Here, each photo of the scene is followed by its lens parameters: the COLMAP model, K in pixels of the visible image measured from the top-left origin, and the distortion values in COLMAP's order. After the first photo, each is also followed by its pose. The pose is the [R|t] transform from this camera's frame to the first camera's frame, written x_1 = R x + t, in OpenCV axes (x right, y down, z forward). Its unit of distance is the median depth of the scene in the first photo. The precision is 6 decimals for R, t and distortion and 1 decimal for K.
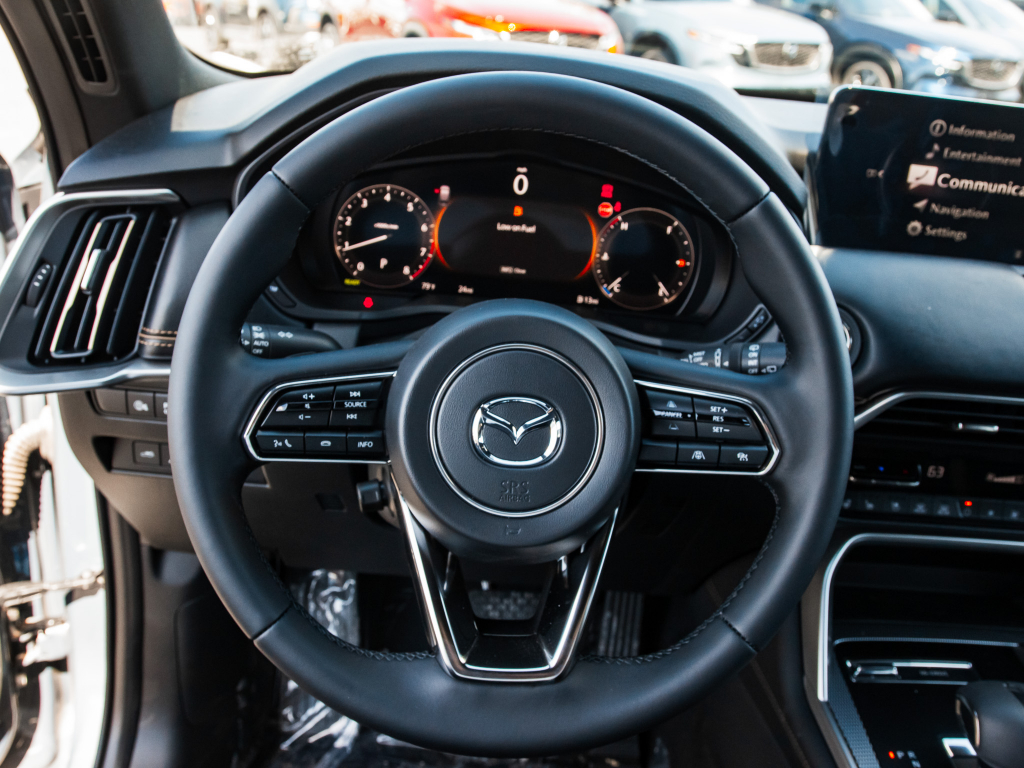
lens RADIAL K [[962.8, 0, 512.7], [0, 962.8, 379.4], [0, 0, 1]] dist [-0.062854, 0.000000]
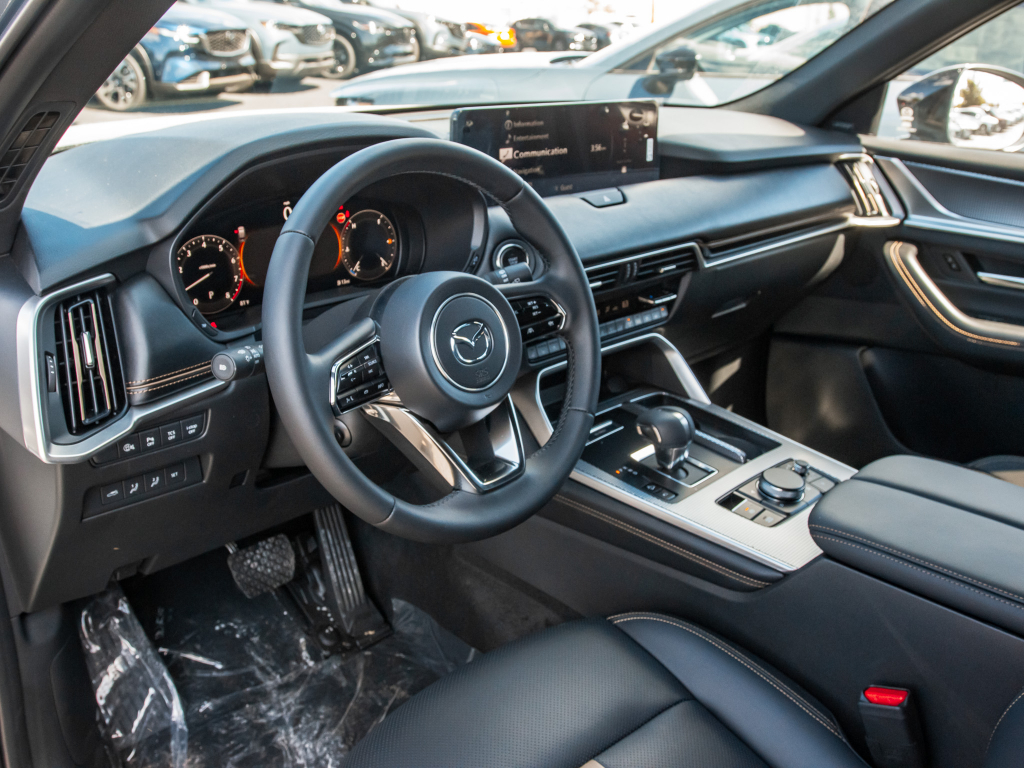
lens RADIAL K [[962.8, 0, 512.2], [0, 962.8, 386.2], [0, 0, 1]] dist [-0.062854, 0.000000]
pose [[0.719945, -0.324506, 0.613495, -0.693473], [0.305752, 0.941853, 0.139386, -0.060532], [-0.623053, 0.087227, 0.777301, -0.266203]]
